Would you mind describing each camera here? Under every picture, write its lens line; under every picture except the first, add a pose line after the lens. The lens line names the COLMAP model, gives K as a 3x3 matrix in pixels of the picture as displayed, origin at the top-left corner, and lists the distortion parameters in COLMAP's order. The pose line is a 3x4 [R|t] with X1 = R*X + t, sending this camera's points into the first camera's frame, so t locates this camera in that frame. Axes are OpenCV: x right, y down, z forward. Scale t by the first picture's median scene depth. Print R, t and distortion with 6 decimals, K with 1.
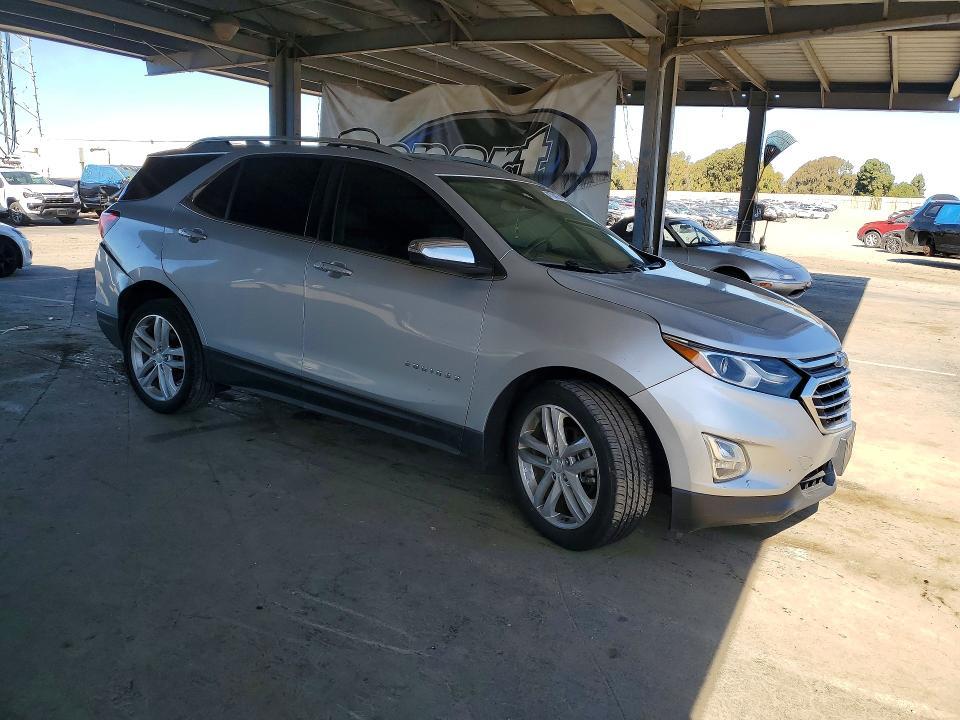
lens RADIAL K [[748.3, 0, 480.0], [0, 748.3, 360.0], [0, 0, 1]] dist [0.000479, -0.008814]
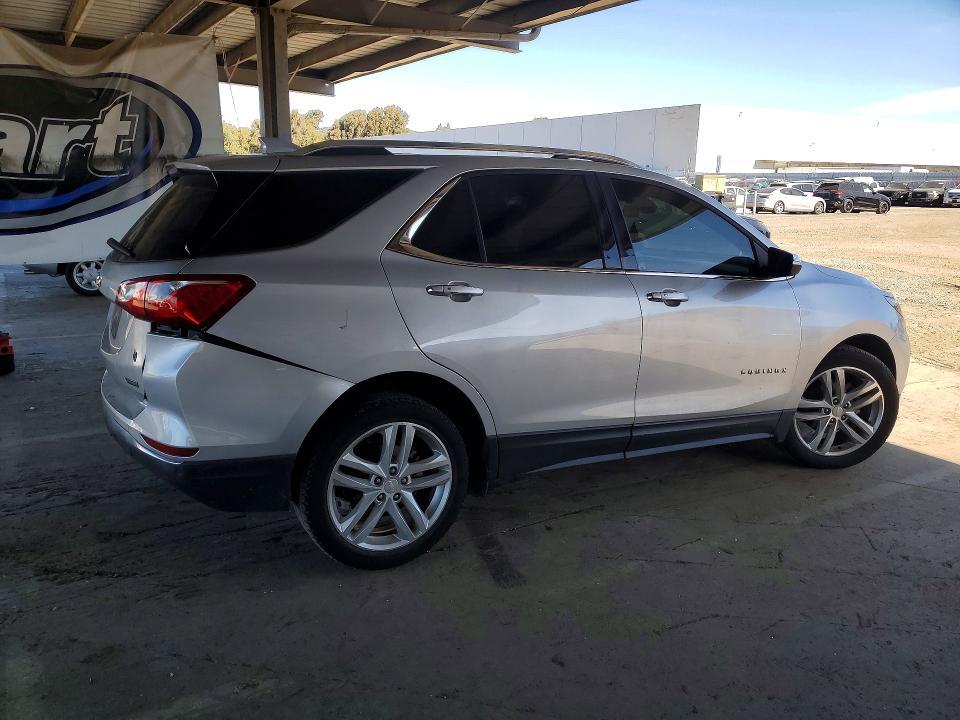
lens RADIAL K [[748.3, 0, 480.0], [0, 748.3, 360.0], [0, 0, 1]] dist [0.000479, -0.008814]
pose [[0.490974, -0.235422, 0.838762, -0.455347], [0.190223, 0.968533, 0.160498, -0.098456], [-0.850153, 0.080751, 0.520307, 0.297404]]
